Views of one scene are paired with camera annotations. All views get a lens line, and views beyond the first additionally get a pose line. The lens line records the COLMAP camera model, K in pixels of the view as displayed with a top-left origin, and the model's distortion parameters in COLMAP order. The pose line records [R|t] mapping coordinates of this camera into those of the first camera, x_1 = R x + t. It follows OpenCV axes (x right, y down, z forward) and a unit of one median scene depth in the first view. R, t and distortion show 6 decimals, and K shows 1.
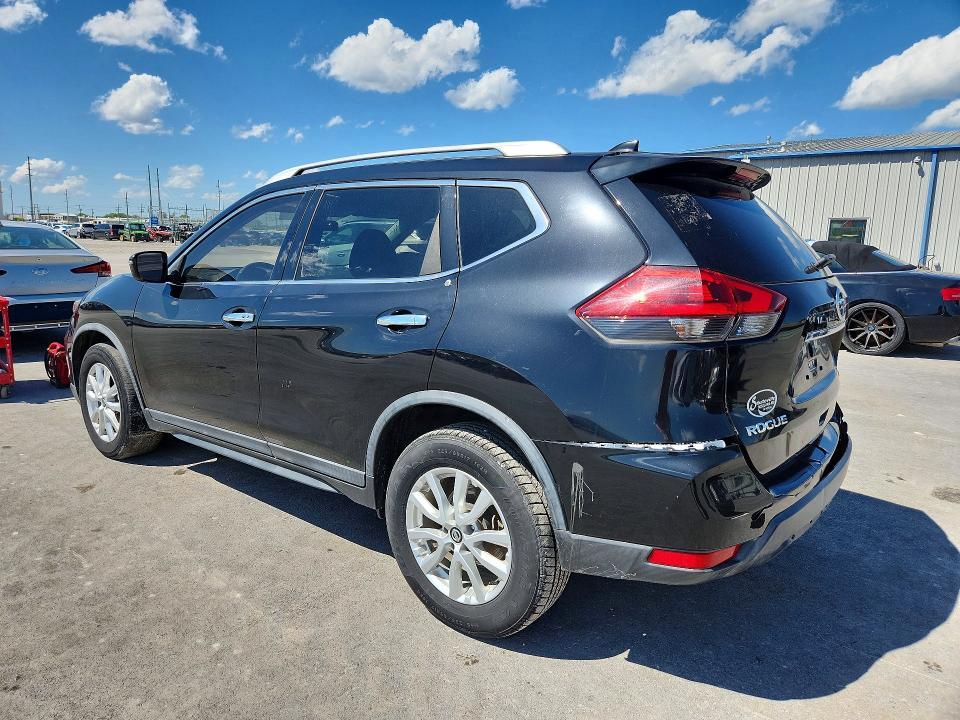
lens RADIAL K [[743.2, 0, 480.0], [0, 743.2, 360.0], [0, 0, 1]] dist [0.004494, -0.001631]
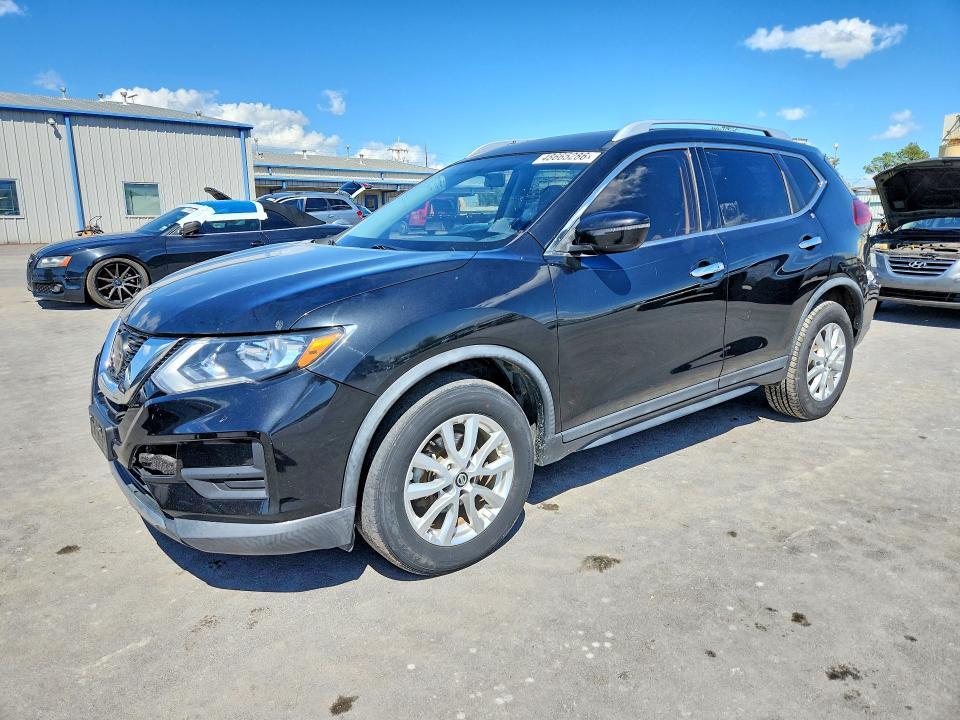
lens RADIAL K [[733.8, 0, 480.0], [0, 733.8, 360.0], [0, 0, 1]] dist [0.007399, -0.006235]
pose [[0.133485, -0.227134, 0.964672, -0.593963], [0.180187, 0.962722, 0.201742, -0.085637], [-0.974533, 0.146892, 0.169435, 0.495831]]
